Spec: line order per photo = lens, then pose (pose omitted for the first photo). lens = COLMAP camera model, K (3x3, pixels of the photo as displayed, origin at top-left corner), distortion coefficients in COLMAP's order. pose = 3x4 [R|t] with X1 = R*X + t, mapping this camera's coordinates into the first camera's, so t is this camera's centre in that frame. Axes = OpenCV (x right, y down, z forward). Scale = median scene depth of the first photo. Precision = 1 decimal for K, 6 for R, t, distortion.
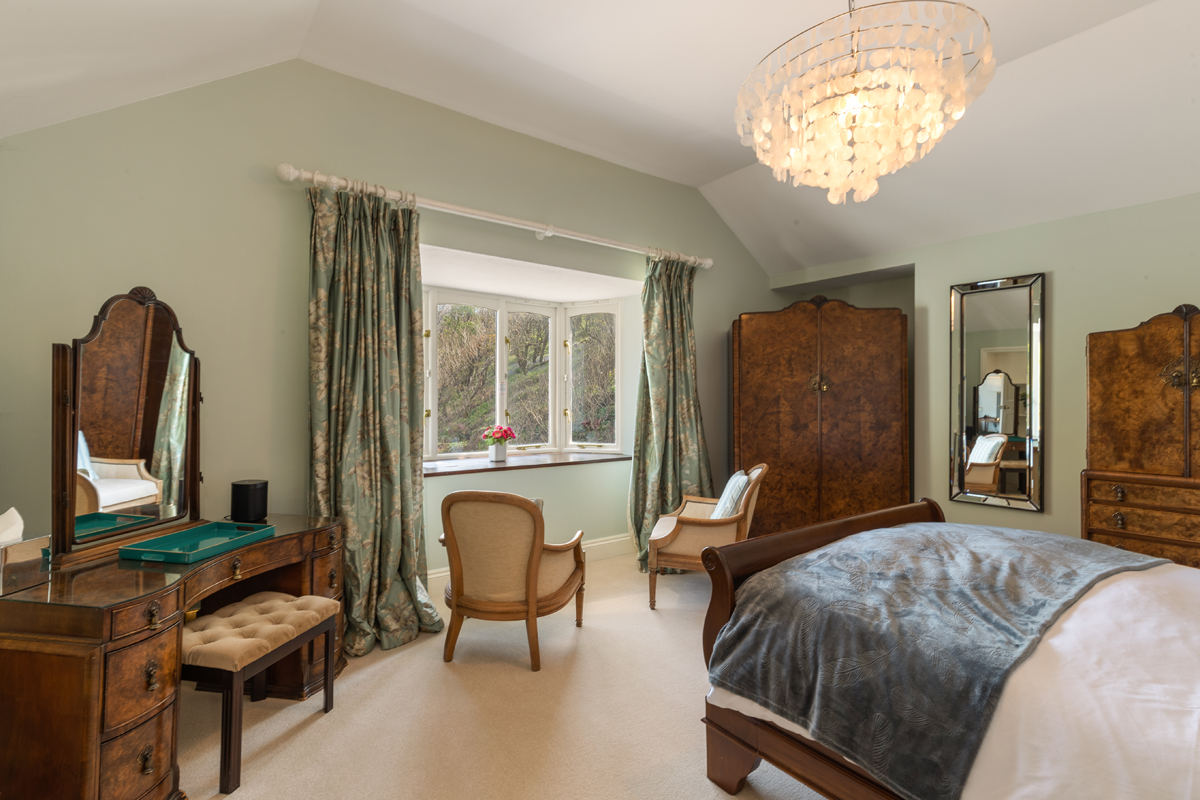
lens RADIAL K [[543.2, 0, 598.1], [0, 543.2, 399.2], [0, 0, 1]] dist [0.000460, 0.000201]
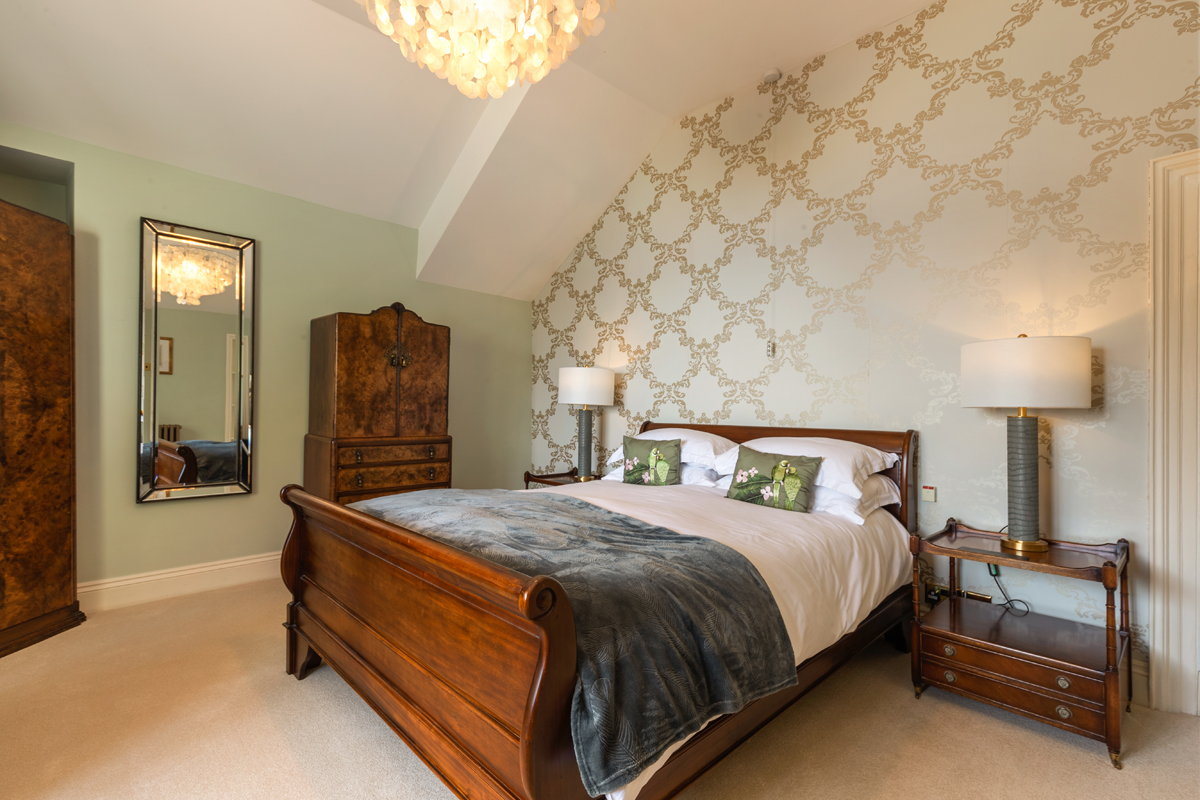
lens RADIAL K [[543.2, 0, 597.9], [0, 543.2, 404.7], [0, 0, 1]] dist [0.000460, 0.000201]
pose [[-0.117864, 0.003719, 0.993023, -0.230804], [-0.012912, 0.999903, -0.005277, 0.062548], [-0.992946, -0.013444, -0.117805, 0.625634]]
